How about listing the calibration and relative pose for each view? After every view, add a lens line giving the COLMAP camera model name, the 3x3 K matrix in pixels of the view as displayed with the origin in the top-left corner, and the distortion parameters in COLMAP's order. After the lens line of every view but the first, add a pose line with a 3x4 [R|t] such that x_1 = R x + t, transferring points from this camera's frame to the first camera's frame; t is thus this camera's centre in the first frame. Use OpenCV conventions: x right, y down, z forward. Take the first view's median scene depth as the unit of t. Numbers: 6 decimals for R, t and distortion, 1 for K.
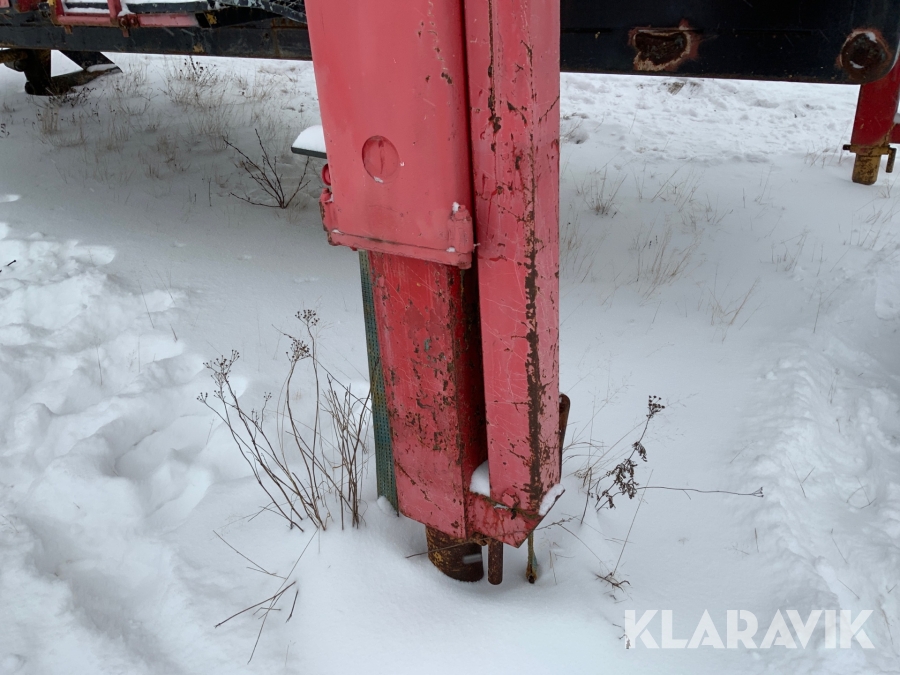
lens RADIAL K [[736.3, 0, 443.1], [0, 736.3, 339.5], [0, 0, 1]] dist [0.048879, -0.090934]
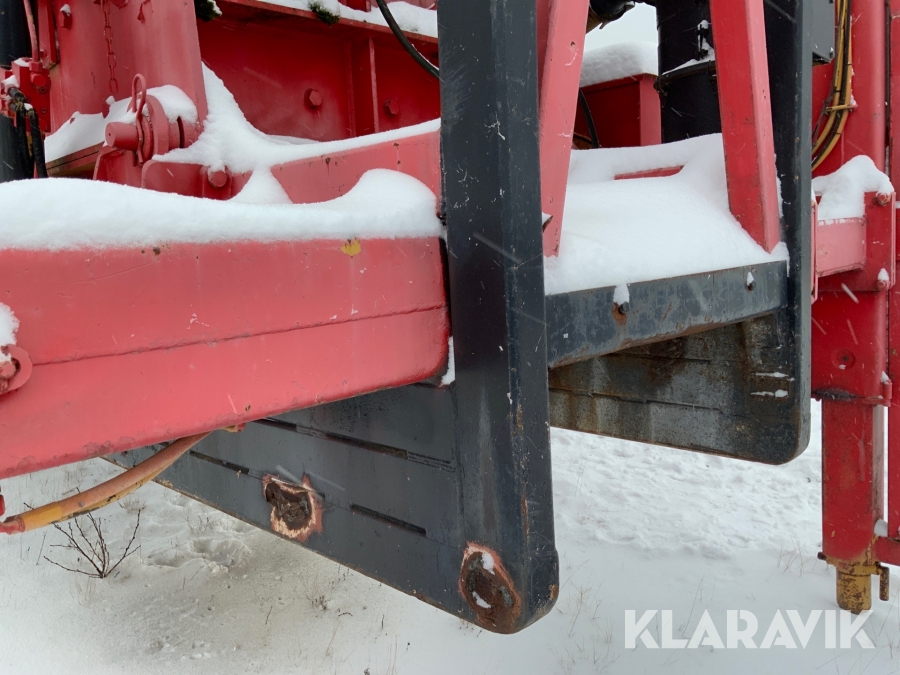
lens RADIAL K [[736.3, 0, 449.5], [0, 736.3, 329.9], [0, 0, 1]] dist [0.048879, -0.090934]
pose [[0.982962, 0.030411, -0.181278, 0.459134], [-0.093870, 0.930969, -0.352823, -0.261802], [0.158034, 0.363828, 0.917962, 0.272471]]
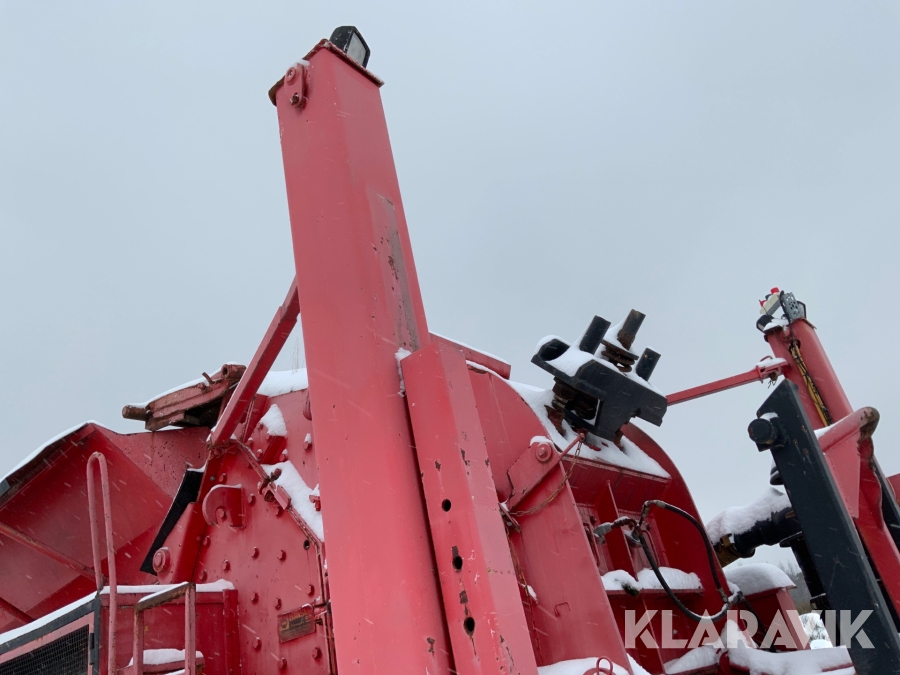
lens RADIAL K [[736.3, 0, 440.6], [0, 736.3, 341.2], [0, 0, 1]] dist [0.048879, -0.090934]
pose [[0.988091, -0.150189, -0.033443, 0.031844], [0.058344, 0.566830, -0.821766, -0.102628], [0.142377, 0.810029, 0.568843, -0.158902]]
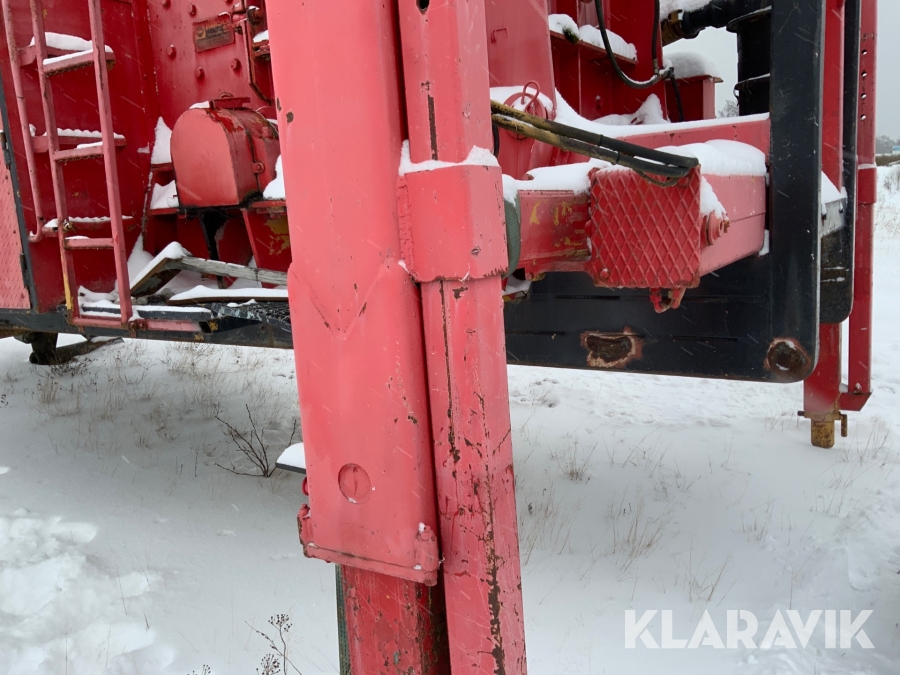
lens RADIAL K [[736.3, 0, 442.2], [0, 736.3, 333.7], [0, 0, 1]] dist [0.048879, -0.090934]
pose [[0.999775, -0.008068, 0.019631, 0.012760], [0.014008, 0.945692, -0.324761, -0.042840], [-0.015945, 0.324963, 0.945592, -0.058357]]
